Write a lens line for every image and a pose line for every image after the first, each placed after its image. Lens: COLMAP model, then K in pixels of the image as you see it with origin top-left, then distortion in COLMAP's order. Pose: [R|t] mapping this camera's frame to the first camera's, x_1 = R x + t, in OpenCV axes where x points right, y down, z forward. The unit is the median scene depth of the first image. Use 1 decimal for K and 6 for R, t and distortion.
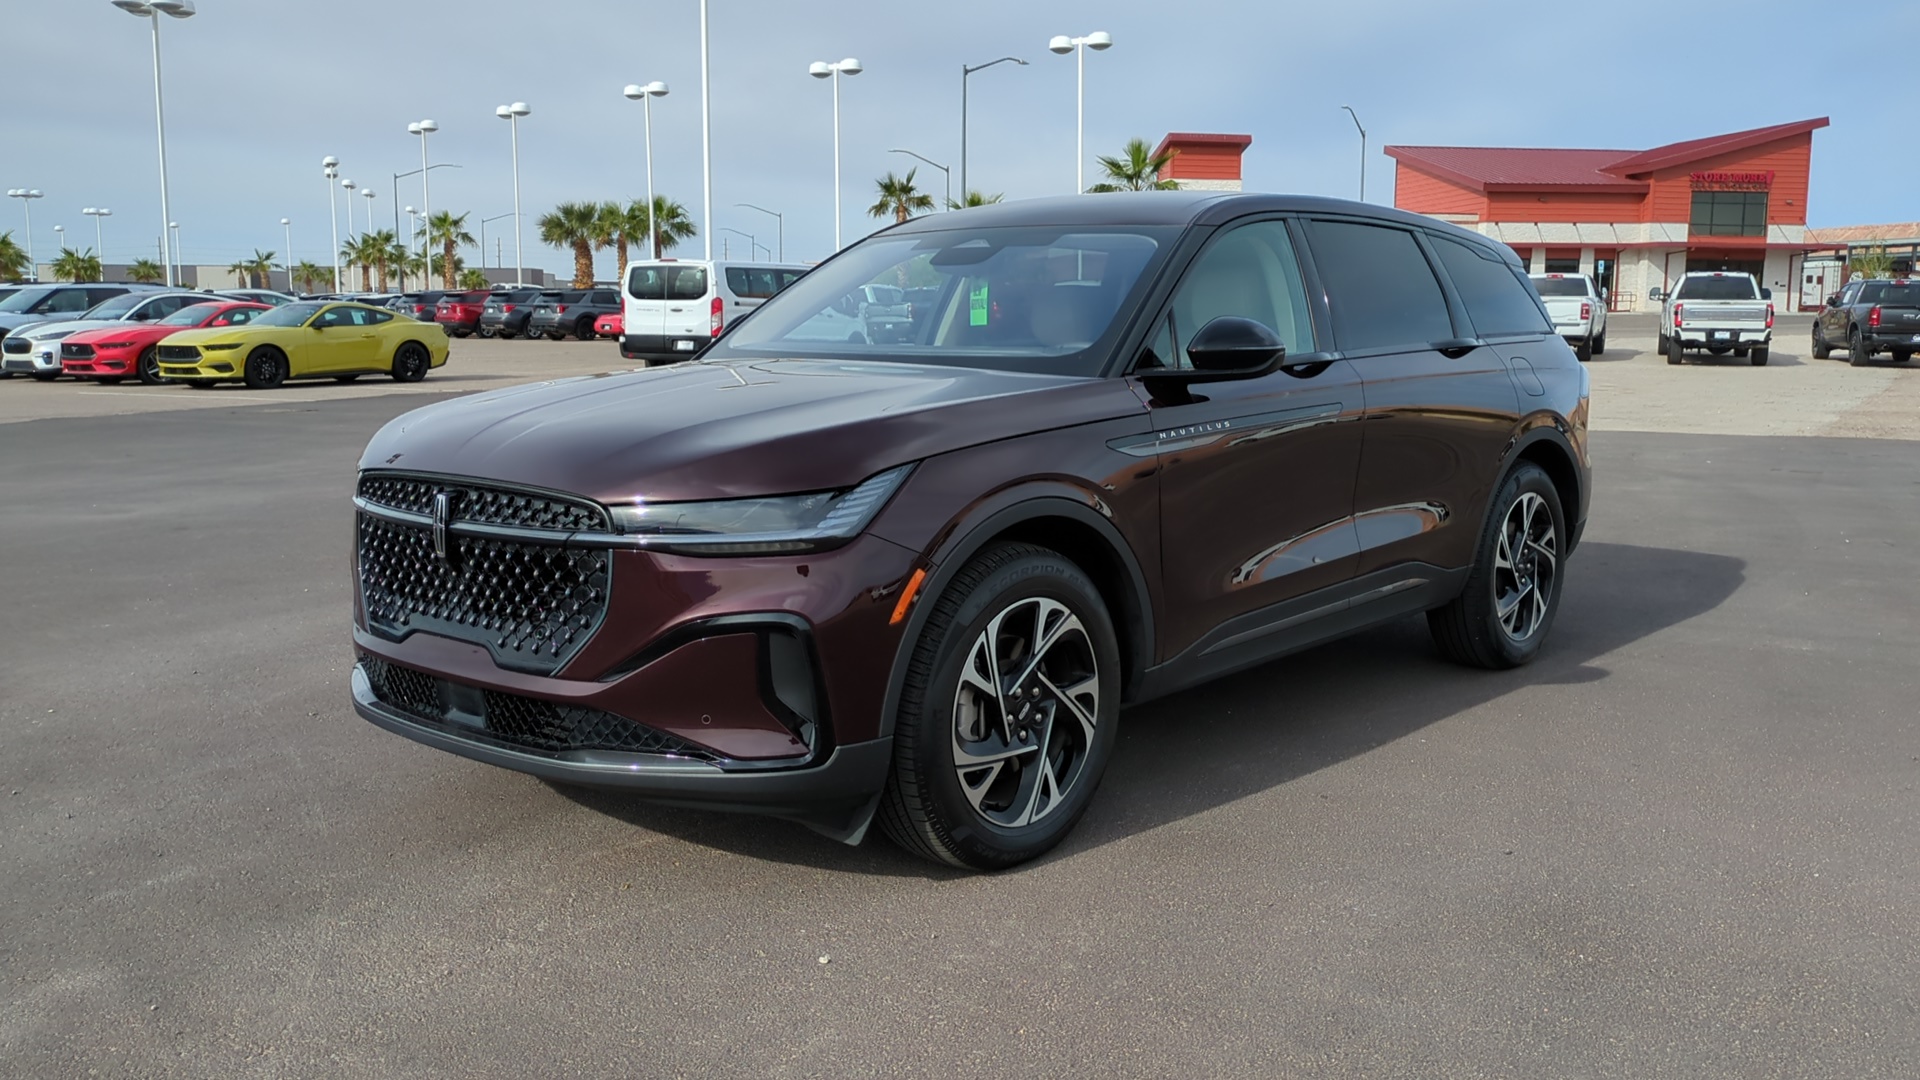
lens RADIAL K [[1640.7, 0, 963.8], [0, 1640.7, 538.6], [0, 0, 1]] dist [0.016561, -0.005854]
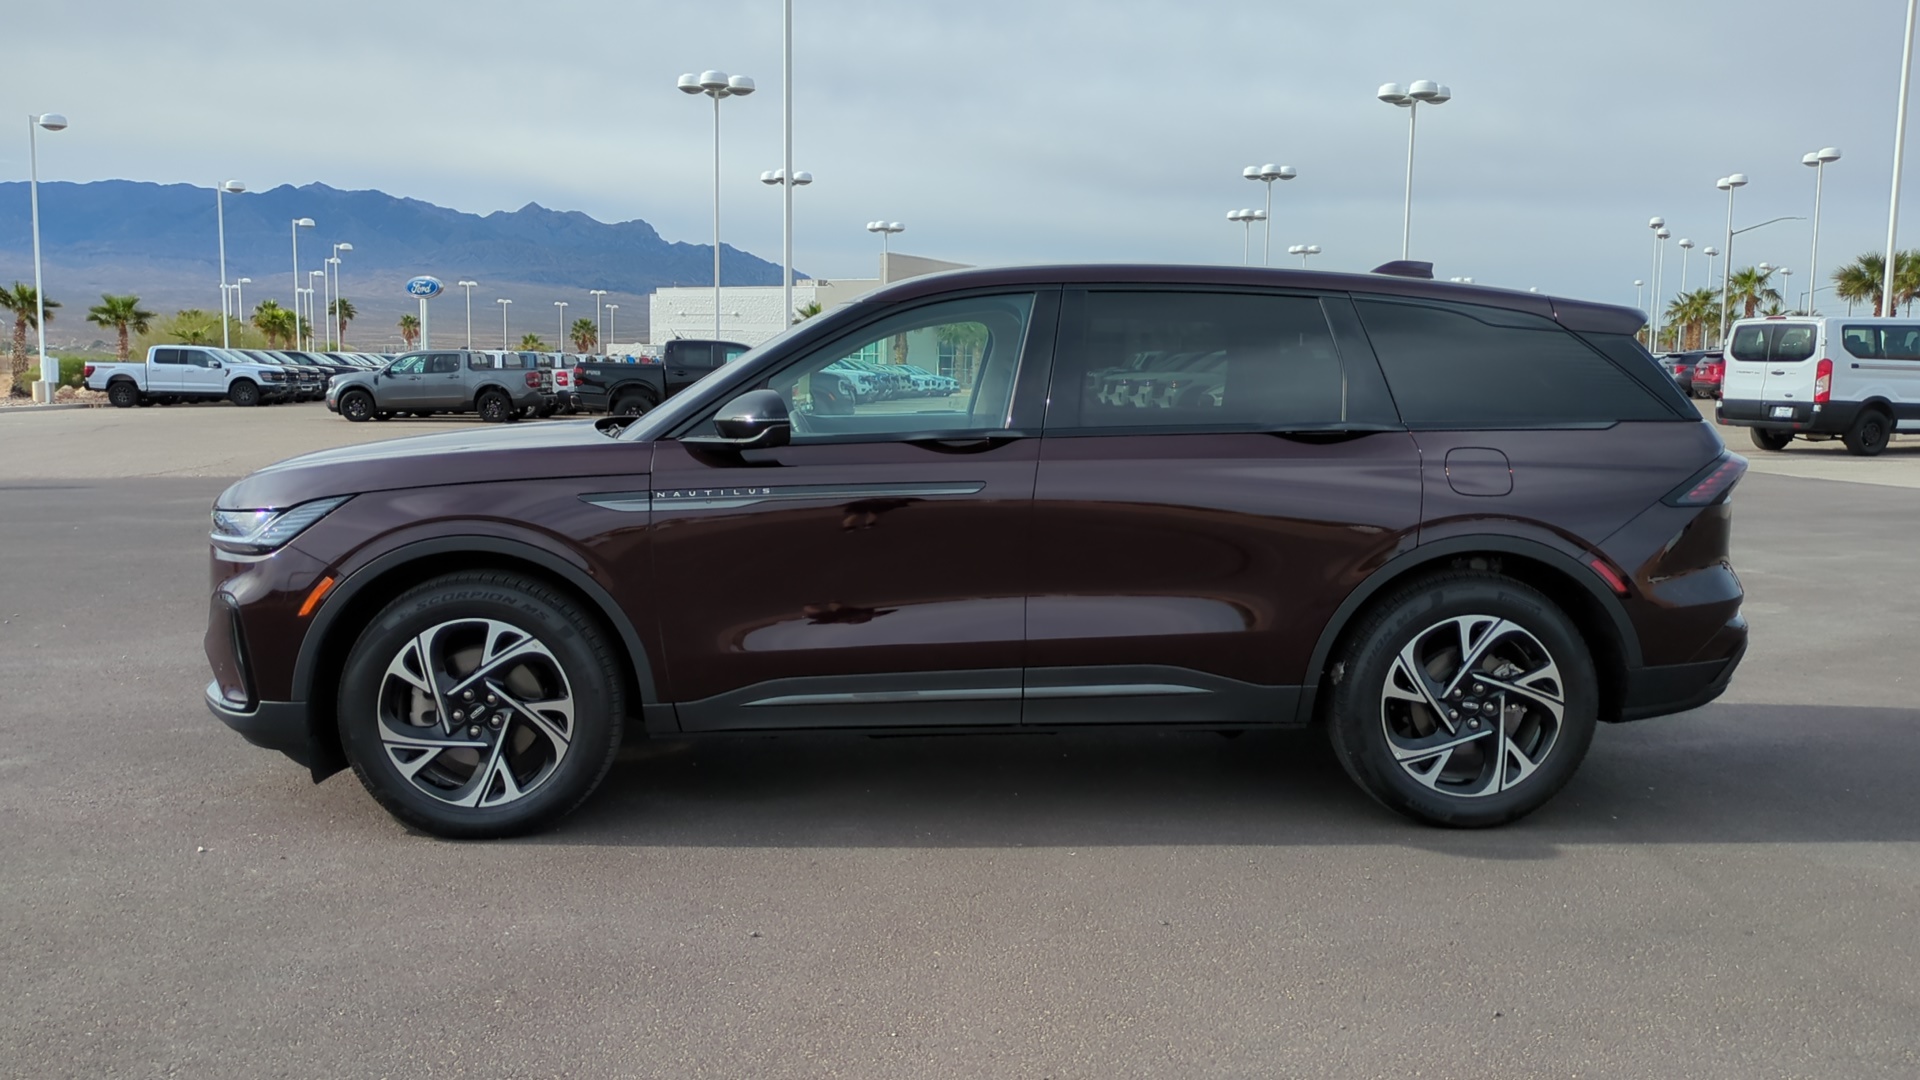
lens RADIAL K [[1620.5, 0, 972.9], [0, 1620.5, 552.6], [0, 0, 1]] dist [0.039963, 0.001524]
pose [[0.703608, 0.086740, -0.705275, 1.024382], [-0.105309, 0.994290, 0.017225, -0.063870], [0.702742, 0.062152, 0.708725, 0.367871]]
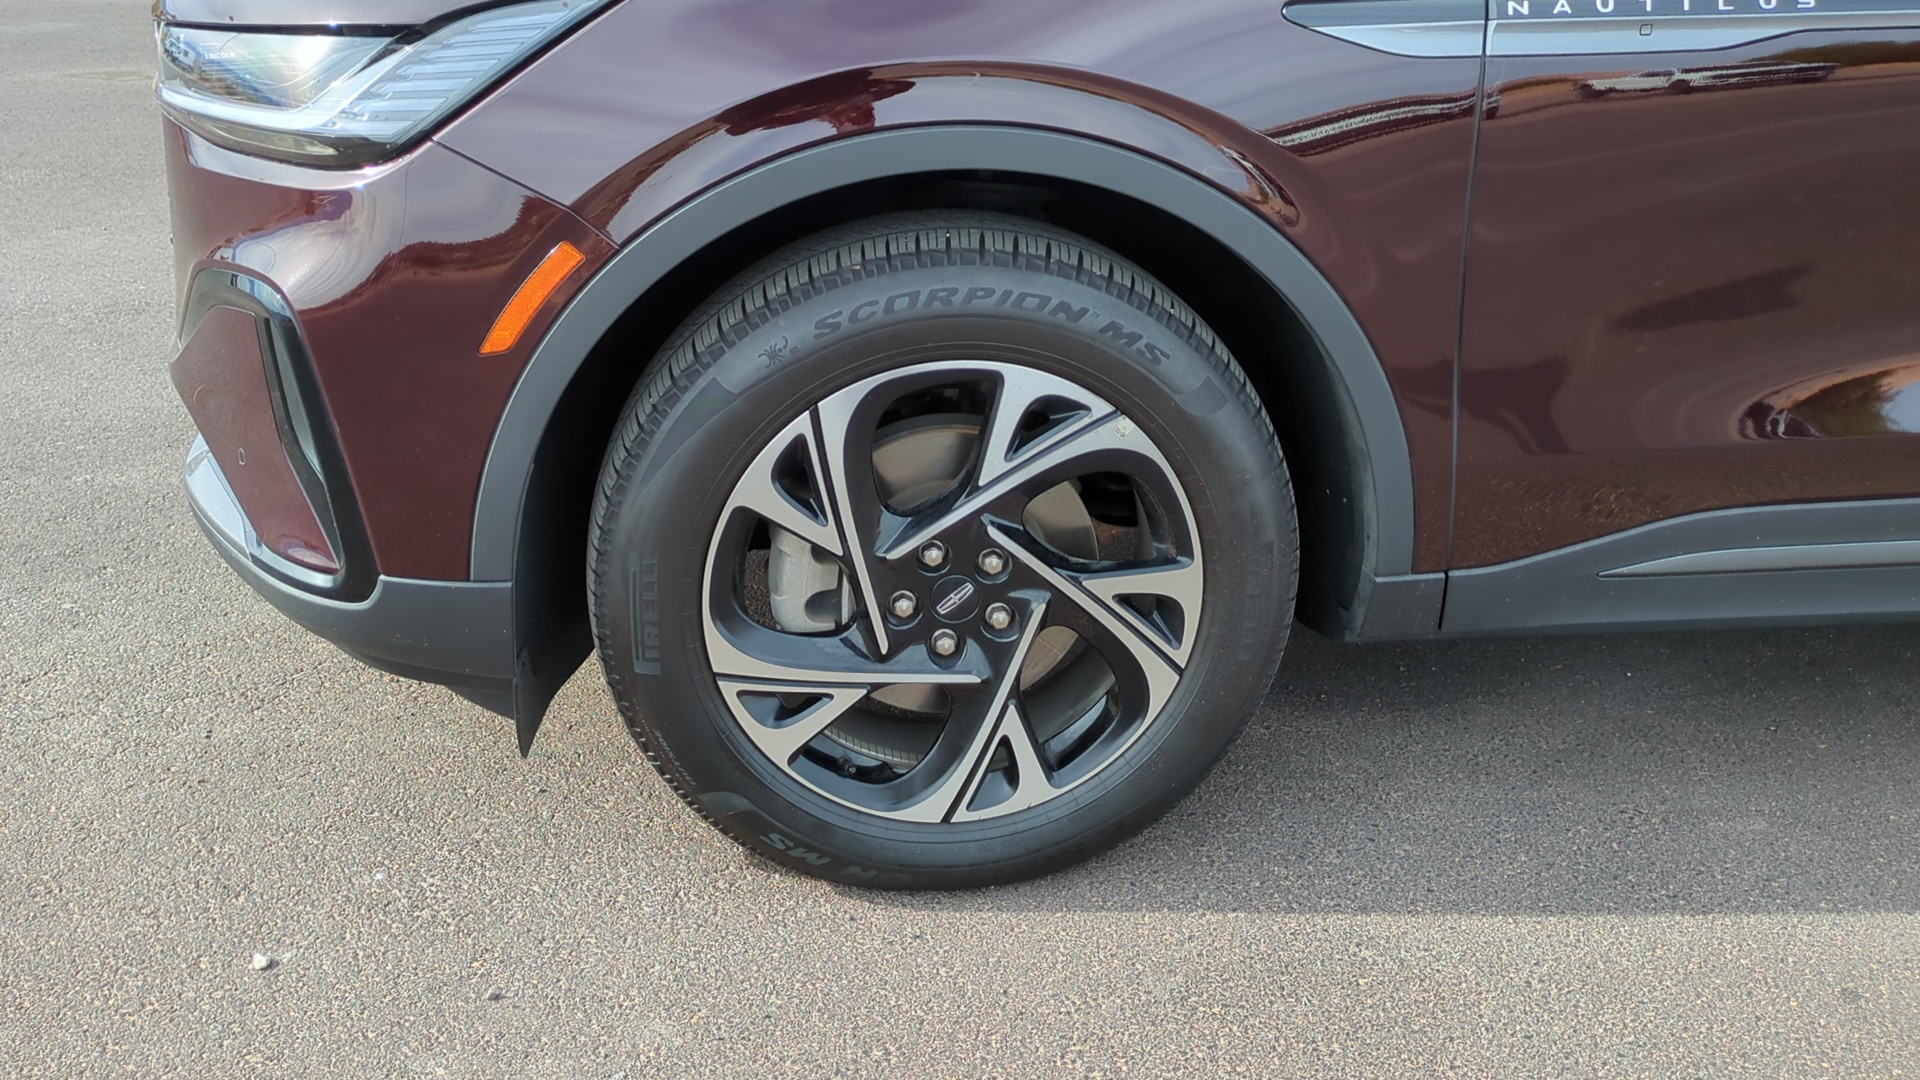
lens RADIAL K [[1620.5, 0, 972.9], [0, 1620.5, 552.6], [0, 0, 1]] dist [0.039963, 0.001524]
pose [[0.751106, 0.272653, -0.601249, 0.283738], [-0.123926, 0.952773, 0.277248, -0.031133], [0.648446, -0.133732, 0.749422, 0.605598]]
